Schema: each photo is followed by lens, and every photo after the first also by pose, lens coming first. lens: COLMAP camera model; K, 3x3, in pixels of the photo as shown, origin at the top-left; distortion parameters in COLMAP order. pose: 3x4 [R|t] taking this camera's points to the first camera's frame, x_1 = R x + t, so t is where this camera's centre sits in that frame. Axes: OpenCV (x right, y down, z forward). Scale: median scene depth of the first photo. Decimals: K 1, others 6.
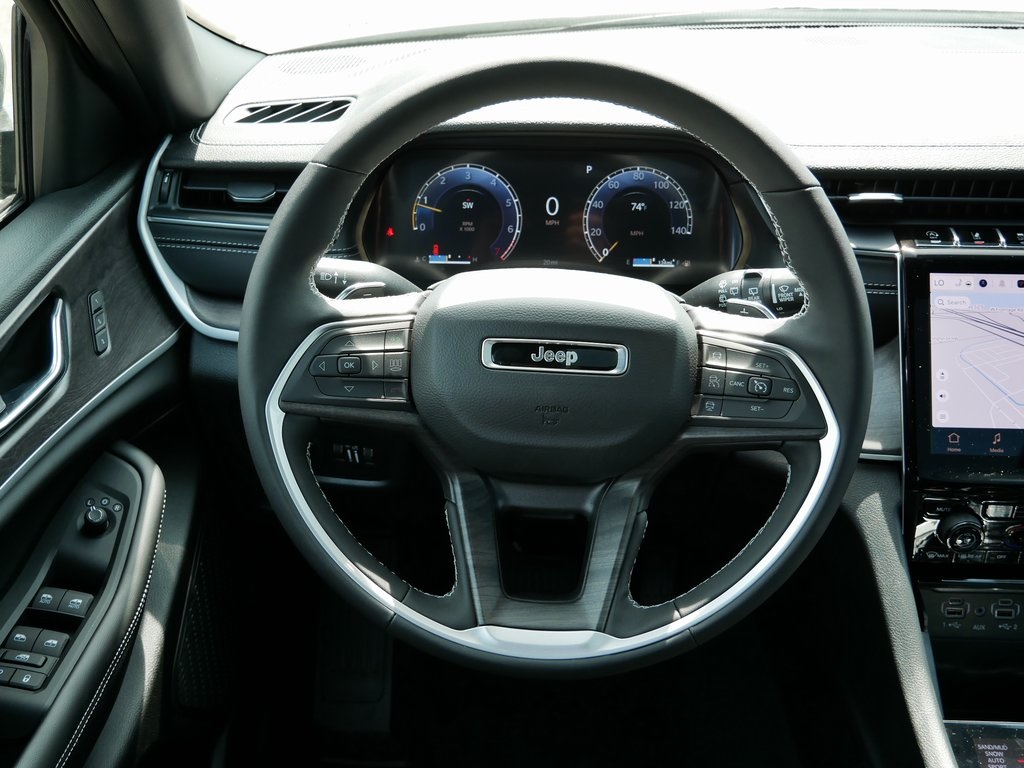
lens RADIAL K [[1301.6, 0, 512.6], [0, 1301.6, 385.8], [0, 0, 1]] dist [0.020401, 0.000000]
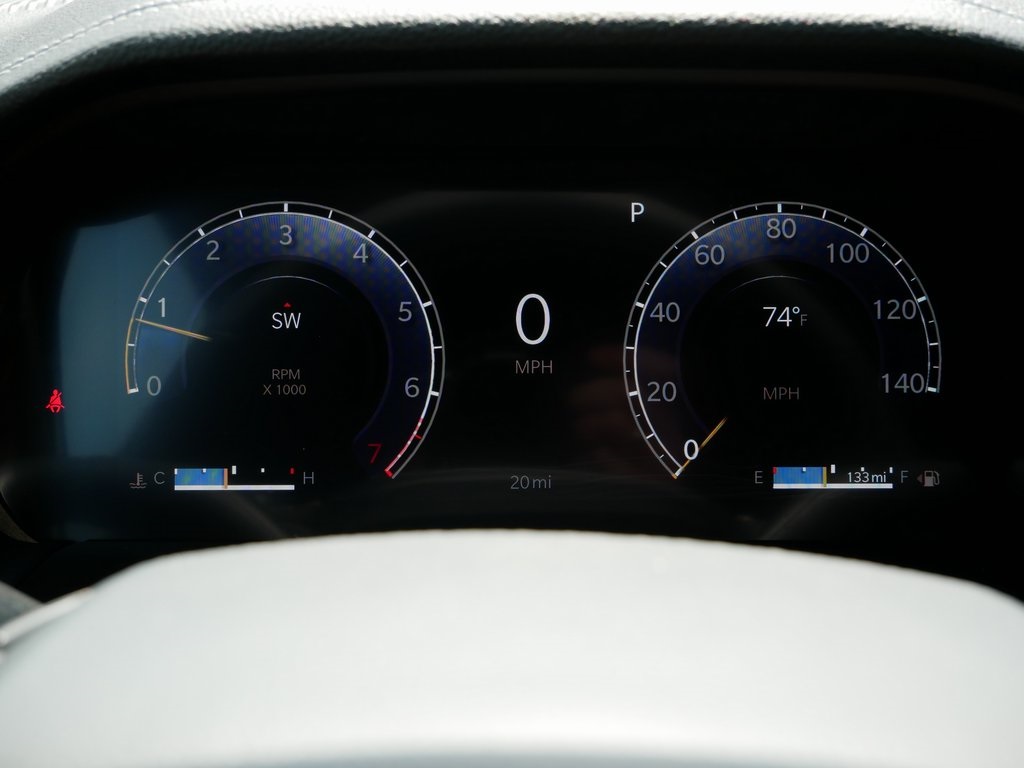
lens RADIAL K [[1608.9, 0, 512.5], [0, 1608.9, 384.3], [0, 0, 1]] dist [-0.183870, 0.000000]
pose [[0.999500, -0.016654, 0.026883, 0.013505], [0.020125, 0.990710, -0.134497, -0.064342], [-0.024394, 0.134971, 0.990549, 0.584721]]
